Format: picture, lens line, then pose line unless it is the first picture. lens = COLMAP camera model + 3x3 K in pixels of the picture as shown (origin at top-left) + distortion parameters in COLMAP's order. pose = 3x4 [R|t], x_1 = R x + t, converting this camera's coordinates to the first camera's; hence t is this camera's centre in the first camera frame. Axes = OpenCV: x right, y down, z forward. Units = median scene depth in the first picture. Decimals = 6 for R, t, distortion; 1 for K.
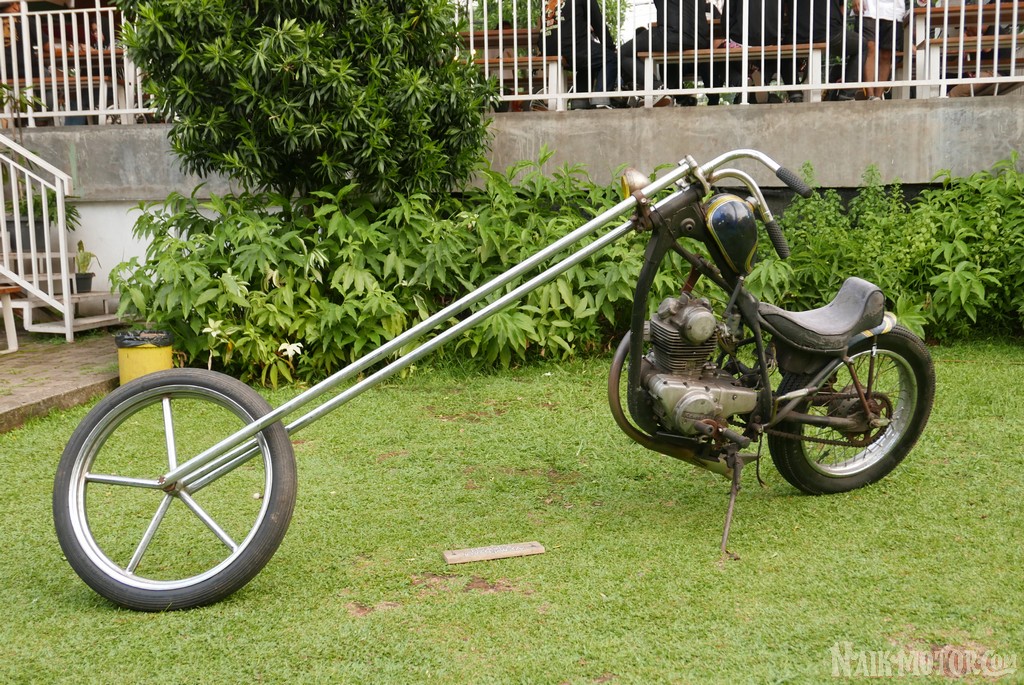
lens RADIAL K [[1069.0, 0, 501.8], [0, 1069.0, 344.5], [0, 0, 1]] dist [-0.007938, 0.000000]
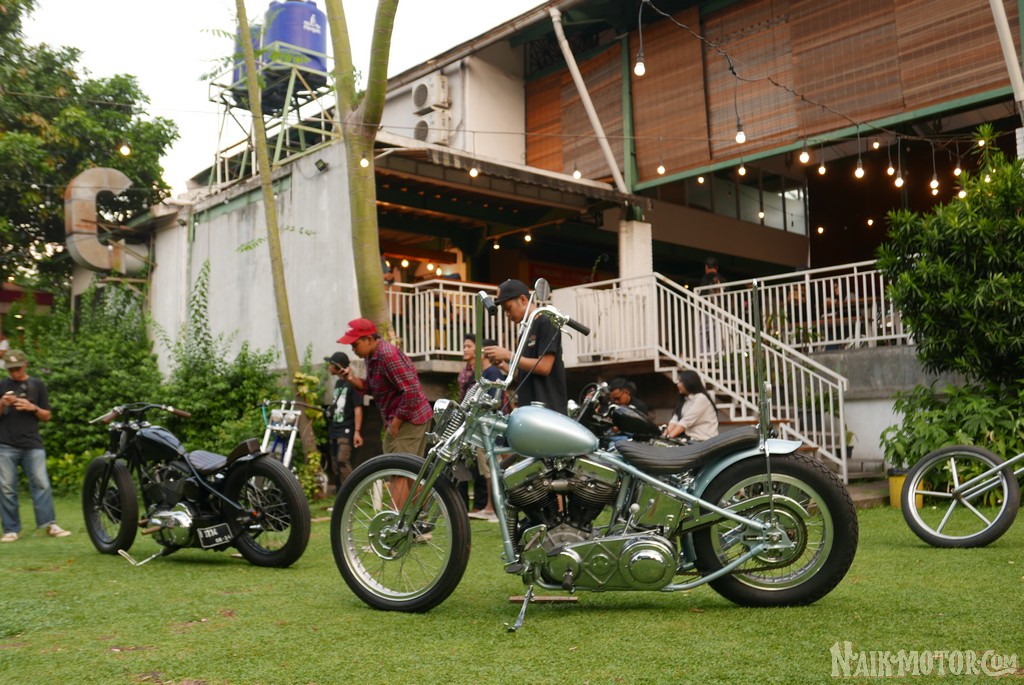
lens RADIAL K [[1006.7, 0, 502.1], [0, 1006.7, 340.6], [0, 0, 1]] dist [-0.009161, 0.000000]
pose [[0.804667, -0.060937, -0.590590, 0.083809], [-0.069037, 0.978369, -0.195009, 0.134542], [0.589698, 0.197690, 0.783055, -0.578610]]
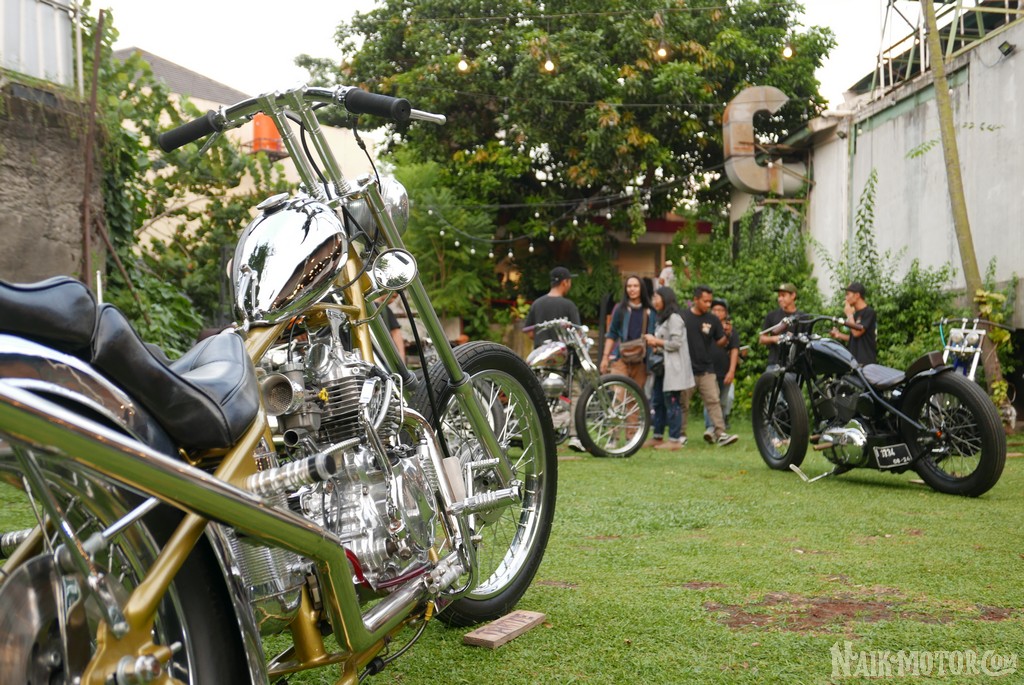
lens RADIAL K [[1069.0, 0, 500.8], [0, 1069.0, 342.9], [0, 0, 1]] dist [-0.007938, 0.000000]
pose [[0.317111, -0.014716, -0.948274, 0.066115], [-0.141684, 0.987924, -0.062711, 0.158416], [0.937746, 0.154241, 0.311196, -0.581351]]
